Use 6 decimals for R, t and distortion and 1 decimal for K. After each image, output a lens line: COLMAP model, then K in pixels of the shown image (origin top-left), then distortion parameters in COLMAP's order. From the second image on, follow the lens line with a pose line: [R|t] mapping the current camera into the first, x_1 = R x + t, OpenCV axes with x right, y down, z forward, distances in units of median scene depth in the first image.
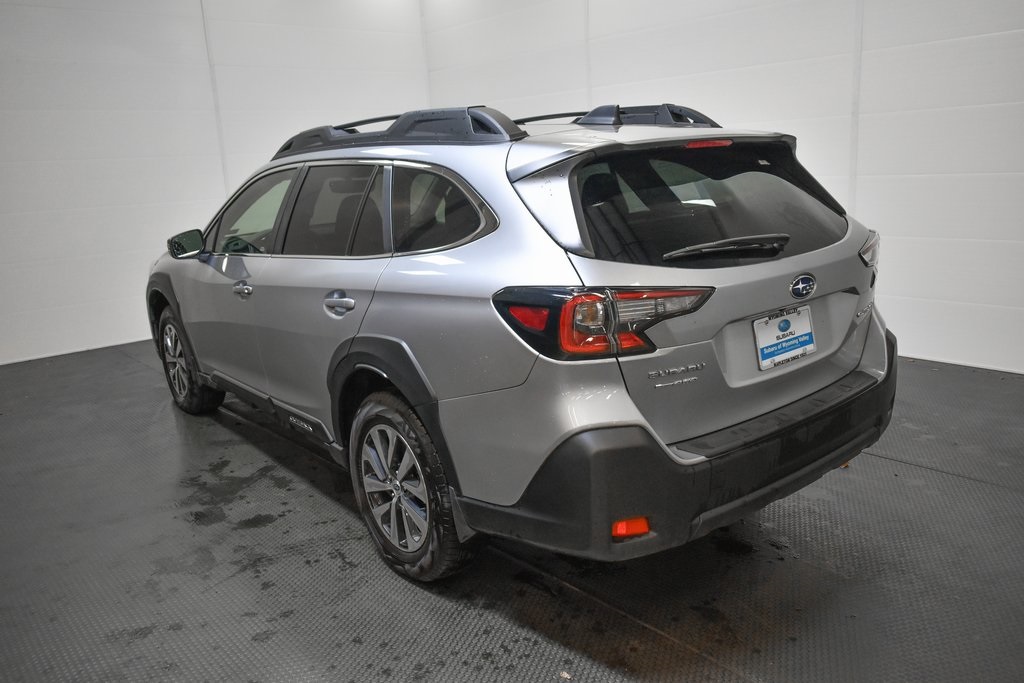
lens RADIAL K [[797.4, 0, 511.4], [0, 797.4, 345.4], [0, 0, 1]] dist [-0.015329, 0.003349]
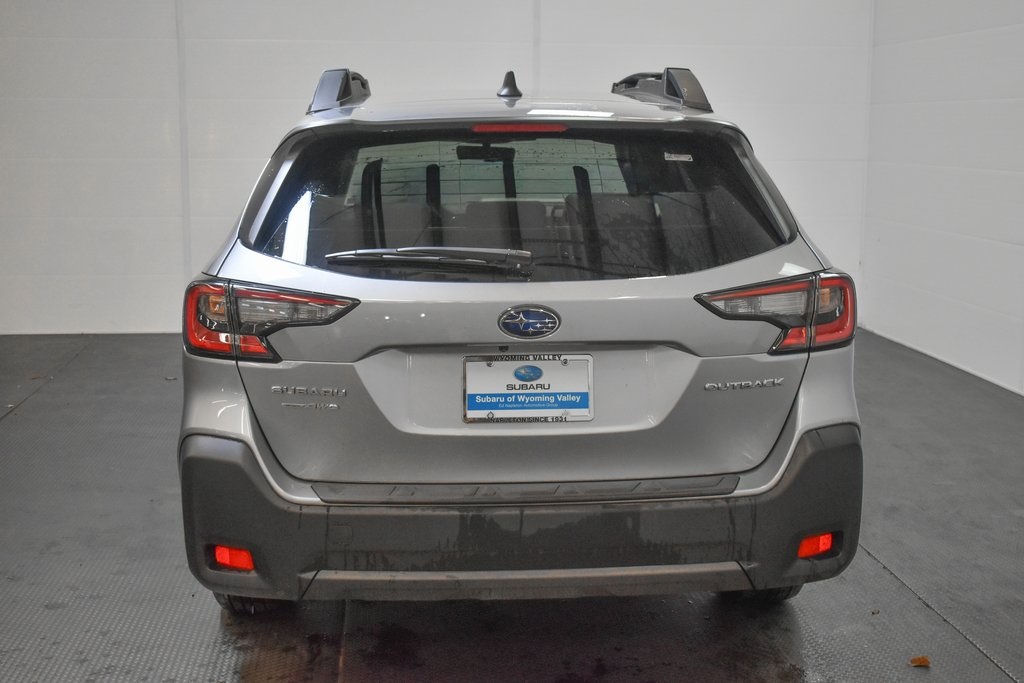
lens RADIAL K [[1379.7, 0, 512.5], [0, 1379.7, 344.1], [0, 0, 1]] dist [-0.046176, 0.000000]
pose [[0.808163, 0.147941, -0.570075, 1.059064], [-0.179167, 0.983818, 0.001316, -0.050931], [0.561045, 0.101075, 0.821591, -0.075901]]
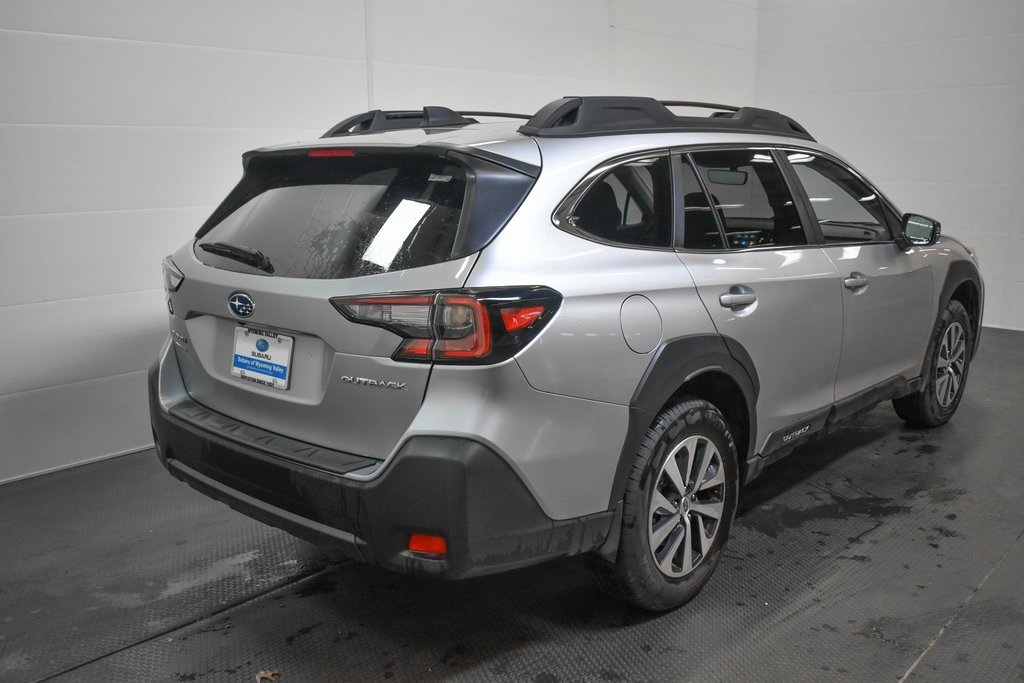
lens RADIAL K [[911.2, 0, 513.8], [0, 911.2, 340.7], [0, 0, 1]] dist [0.009250, 0.001735]
pose [[0.160704, 0.246685, -0.955678, 1.433407], [-0.231876, 0.950600, 0.206383, -0.325848], [0.959379, 0.188432, 0.209966, 1.052265]]
